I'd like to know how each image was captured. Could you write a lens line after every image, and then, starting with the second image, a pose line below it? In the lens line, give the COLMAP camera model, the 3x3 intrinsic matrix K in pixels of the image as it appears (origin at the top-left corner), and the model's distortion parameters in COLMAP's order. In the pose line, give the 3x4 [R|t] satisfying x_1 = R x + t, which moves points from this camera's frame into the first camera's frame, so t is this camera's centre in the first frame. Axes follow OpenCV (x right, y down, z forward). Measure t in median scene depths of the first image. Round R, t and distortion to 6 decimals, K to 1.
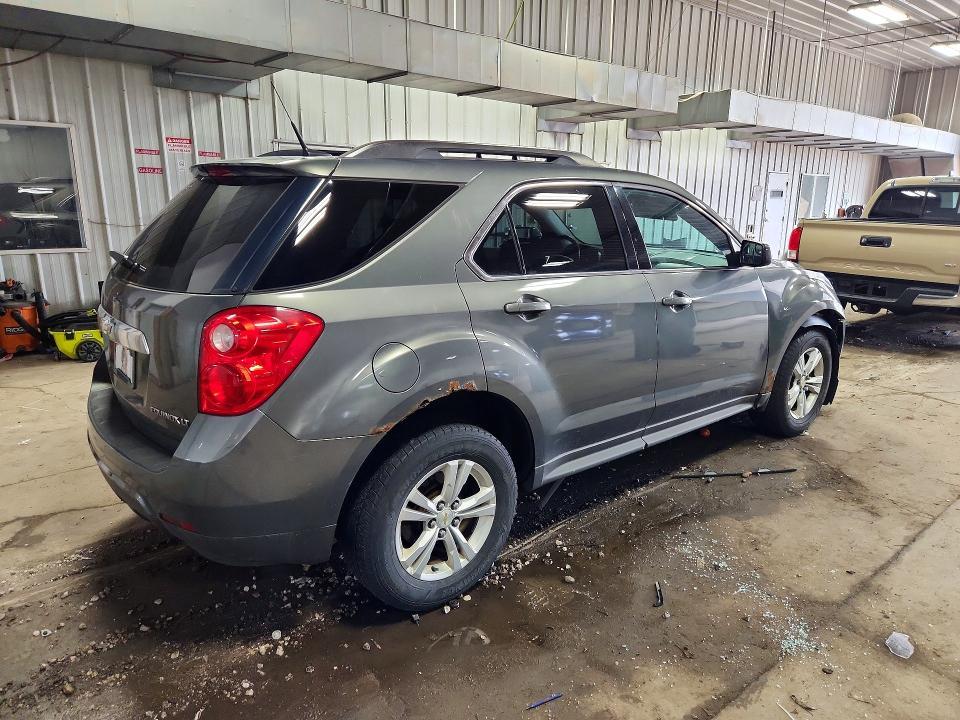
lens RADIAL K [[650.9, 0, 476.0], [0, 650.9, 359.9], [0, 0, 1]] dist [0.071677, -0.059405]
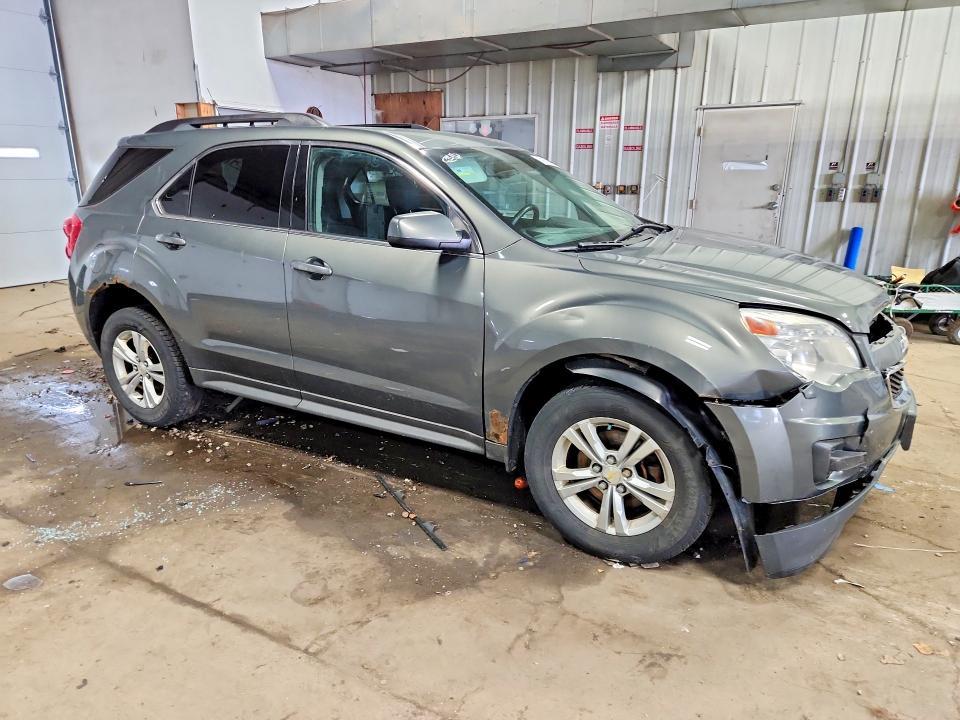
lens RADIAL K [[650.9, 0, 476.0], [0, 650.9, 359.9], [0, 0, 1]] dist [0.071677, -0.059405]
pose [[0.340384, 0.249837, -0.906488, 0.663511], [-0.221073, 0.958294, 0.181104, -0.096261], [0.913929, 0.138755, 0.381420, 0.459671]]
